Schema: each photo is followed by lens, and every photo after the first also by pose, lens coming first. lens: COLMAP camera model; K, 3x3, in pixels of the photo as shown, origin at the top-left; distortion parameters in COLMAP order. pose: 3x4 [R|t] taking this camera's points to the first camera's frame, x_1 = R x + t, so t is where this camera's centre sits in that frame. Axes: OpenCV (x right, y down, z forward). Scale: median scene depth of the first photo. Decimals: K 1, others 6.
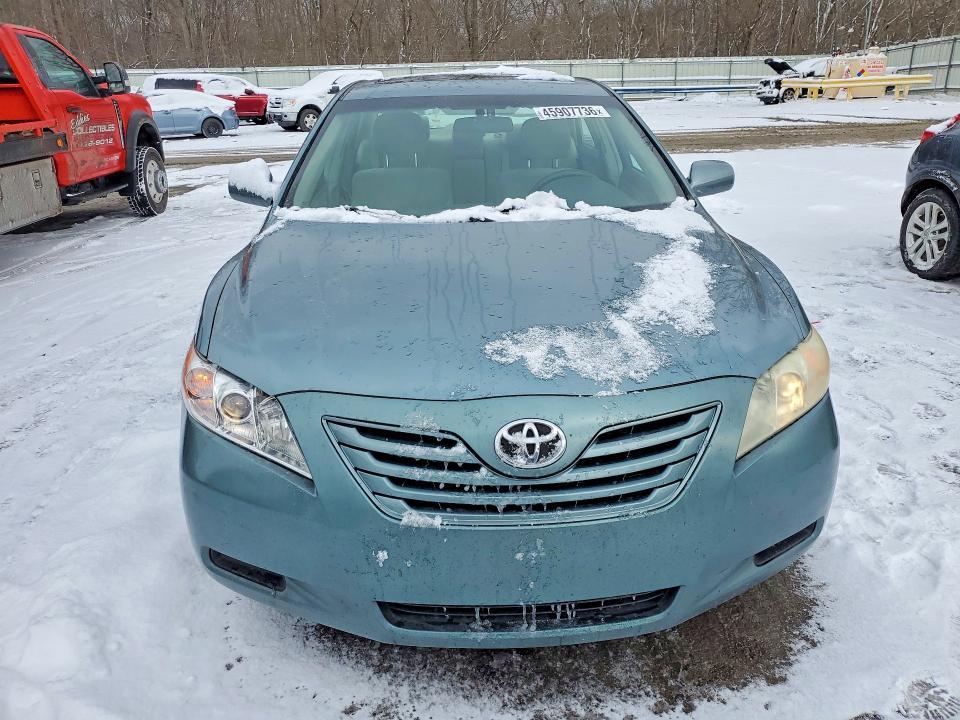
lens RADIAL K [[784.7, 0, 480.0], [0, 784.7, 360.0], [0, 0, 1]] dist [0.005503, 0.007123]
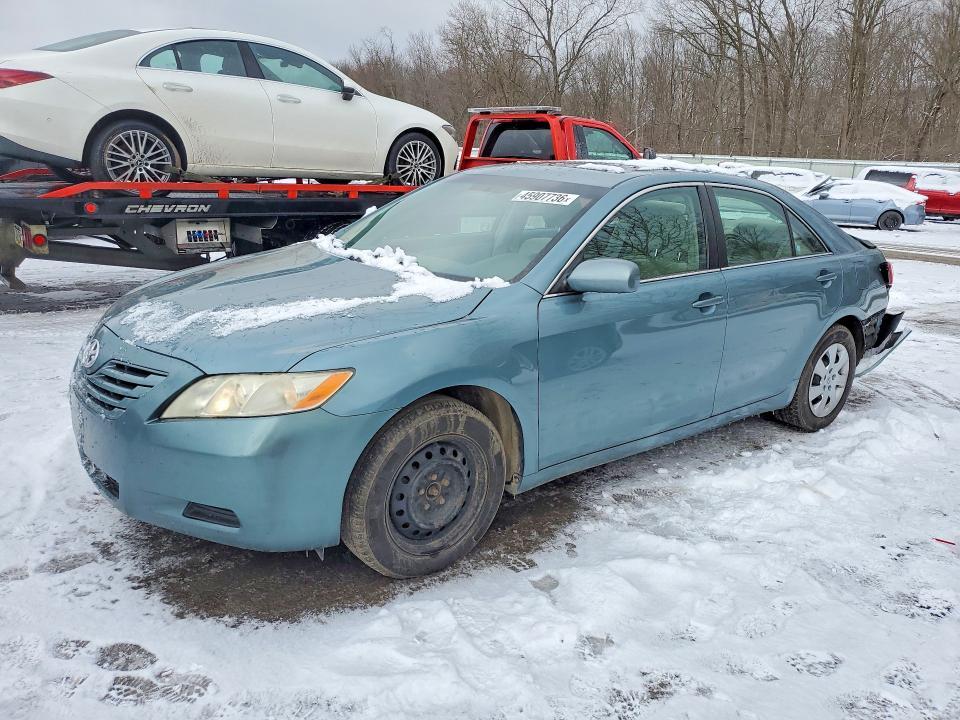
lens RADIAL K [[784.7, 0, 480.0], [0, 784.7, 360.0], [0, 0, 1]] dist [0.005503, 0.007123]
pose [[0.537689, 0.247597, -0.805969, 1.201764], [-0.331550, 0.940992, 0.067888, -0.173964], [0.775219, 0.230716, 0.588052, 0.415351]]
